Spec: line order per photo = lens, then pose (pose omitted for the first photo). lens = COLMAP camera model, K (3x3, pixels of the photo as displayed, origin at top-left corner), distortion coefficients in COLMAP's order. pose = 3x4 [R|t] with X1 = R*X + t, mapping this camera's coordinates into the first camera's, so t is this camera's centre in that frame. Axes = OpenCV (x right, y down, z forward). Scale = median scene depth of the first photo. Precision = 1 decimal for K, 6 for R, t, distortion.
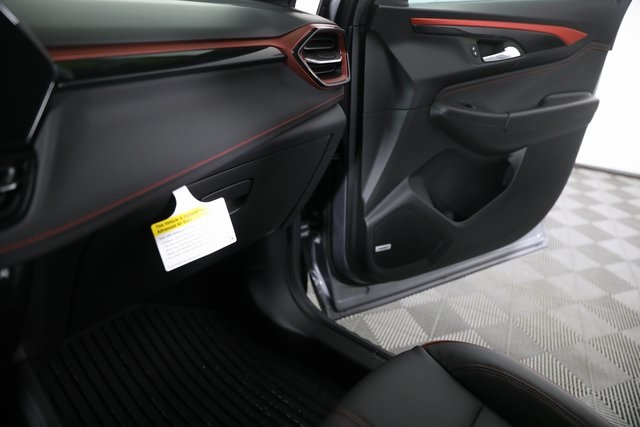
lens RADIAL K [[429.4, 0, 321.0], [0, 429.4, 216.8], [0, 0, 1]] dist [-0.097858, 0.056621]
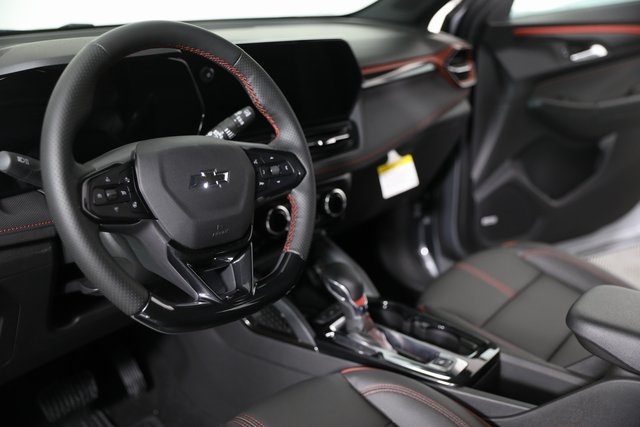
lens RADIAL K [[653.9, 0, 317.7], [0, 653.9, 207.4], [0, 0, 1]] dist [0.157373, 0.000000]
pose [[0.999815, -0.019106, 0.002383, -0.355815], [0.019254, 0.993180, -0.114994, 0.255021], [-0.000170, 0.115018, 0.993363, -0.864299]]
